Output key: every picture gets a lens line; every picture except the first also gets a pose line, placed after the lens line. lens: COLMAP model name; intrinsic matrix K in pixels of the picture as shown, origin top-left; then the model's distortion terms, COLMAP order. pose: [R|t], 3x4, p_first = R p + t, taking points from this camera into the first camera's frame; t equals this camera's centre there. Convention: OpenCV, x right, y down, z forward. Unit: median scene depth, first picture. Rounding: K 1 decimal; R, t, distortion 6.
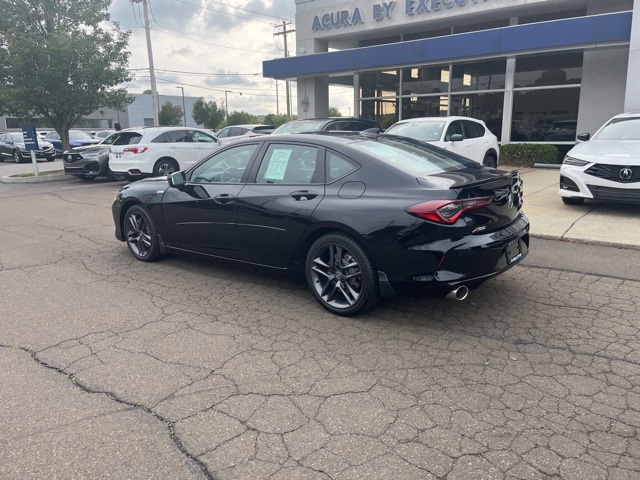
lens RADIAL K [[483.5, 0, 317.2], [0, 483.5, 230.9], [0, 0, 1]] dist [0.073198, -0.092007]
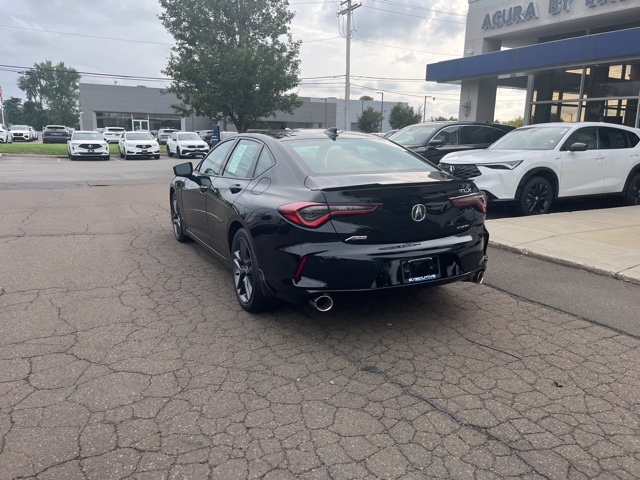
lens RADIAL K [[483.5, 0, 318.6], [0, 483.5, 230.4], [0, 0, 1]] dist [0.073198, -0.092007]
pose [[0.912644, 0.108565, -0.394074, 0.508089], [-0.113199, 0.993505, 0.011545, -0.016301], [0.392768, 0.034072, 0.919006, 0.116411]]
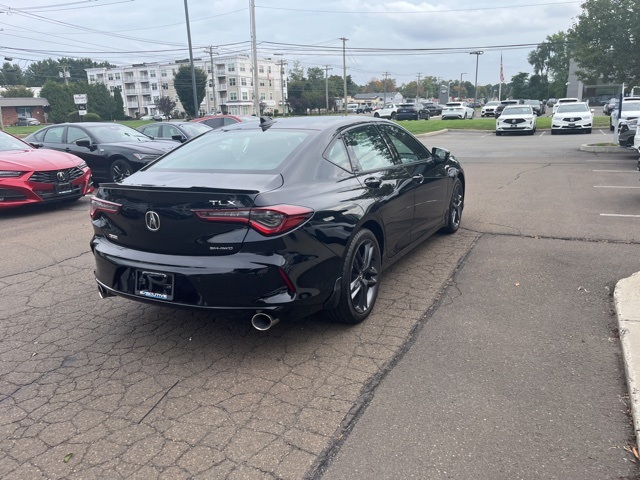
lens RADIAL K [[483.5, 0, 317.7], [0, 483.5, 240.6], [0, 0, 1]] dist [0.073198, -0.092007]
pose [[0.207656, 0.263096, -0.942157, 1.037091], [-0.173520, 0.957784, 0.229216, -0.221096], [0.962689, 0.115885, 0.244542, 0.936538]]
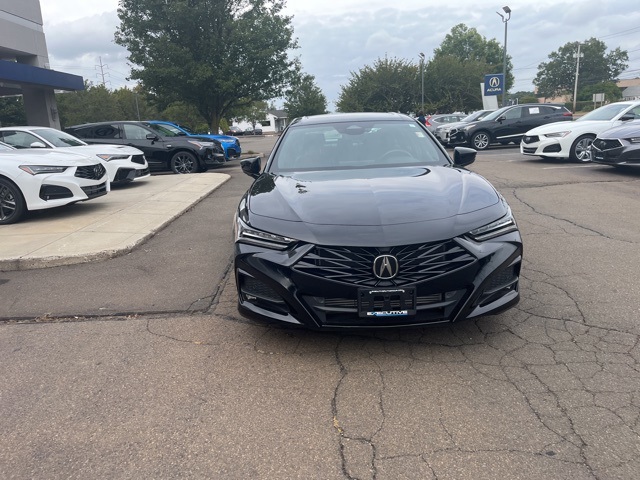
lens RADIAL K [[483.5, 0, 318.8], [0, 483.5, 245.8], [0, 0, 1]] dist [0.073198, -0.092007]
pose [[-0.644532, -0.135539, 0.752468, -0.927742], [0.221703, 0.908747, 0.353591, -0.378205], [-0.731728, 0.394725, -0.555667, 2.006368]]
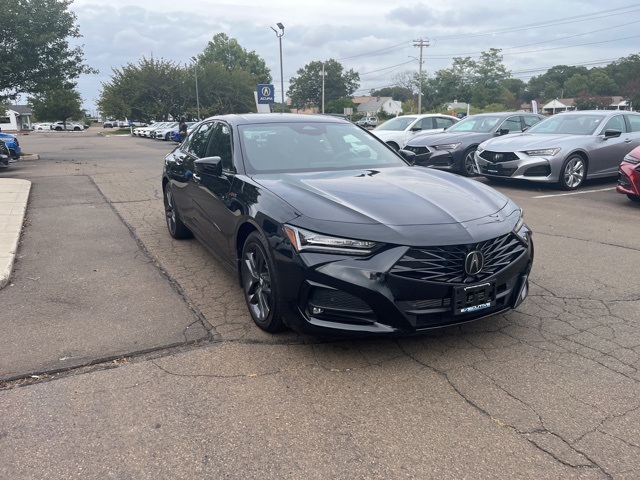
lens RADIAL K [[483.5, 0, 318.3], [0, 483.5, 237.9], [0, 0, 1]] dist [0.073198, -0.092007]
pose [[-0.921826, -0.060492, 0.382855, -0.575779], [0.111103, 0.905061, 0.410513, -0.429998], [-0.371340, 0.420958, -0.827588, 2.200760]]
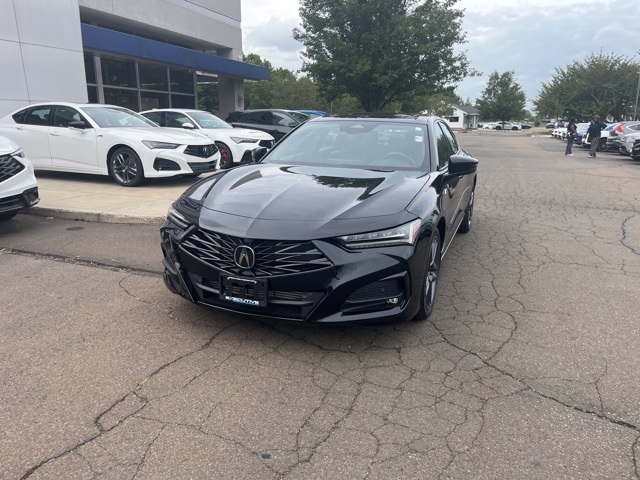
lens RADIAL K [[483.5, 0, 317.4], [0, 483.5, 237.2], [0, 0, 1]] dist [0.073198, -0.092007]
pose [[-0.307157, -0.206266, 0.929036, -1.156344], [0.193624, 0.942264, 0.273219, -0.301900], [-0.931753, 0.263805, -0.249485, 1.676169]]
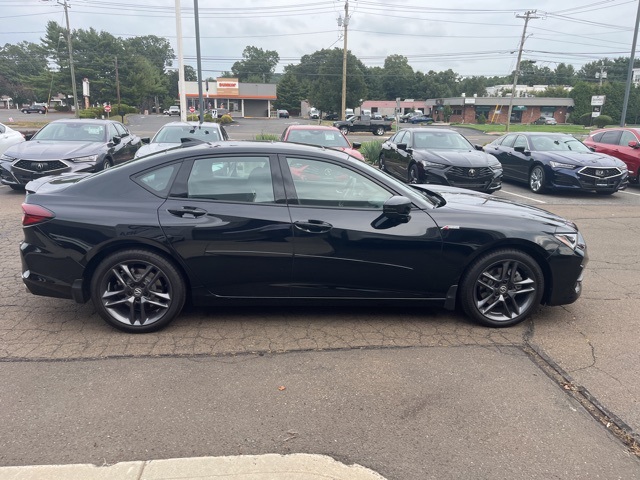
lens RADIAL K [[483.5, 0, 321.9], [0, 483.5, 241.1], [0, 0, 1]] dist [0.073198, -0.092007]
pose [[-0.704404, 0.184101, -0.685508, 0.656360], [-0.152235, 0.904118, 0.399243, -0.469475], [0.693282, 0.385587, -0.608838, 1.925823]]
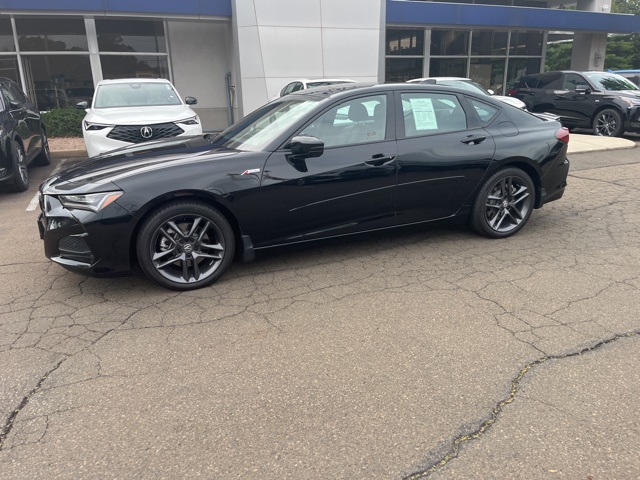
lens RADIAL K [[483.5, 0, 317.5], [0, 483.5, 241.0], [0, 0, 1]] dist [0.073198, -0.092007]
pose [[0.478376, -0.253750, 0.840695, -1.064360], [0.194799, 0.964154, 0.180169, -0.109974], [-0.856277, 0.077578, 0.510658, 0.707644]]
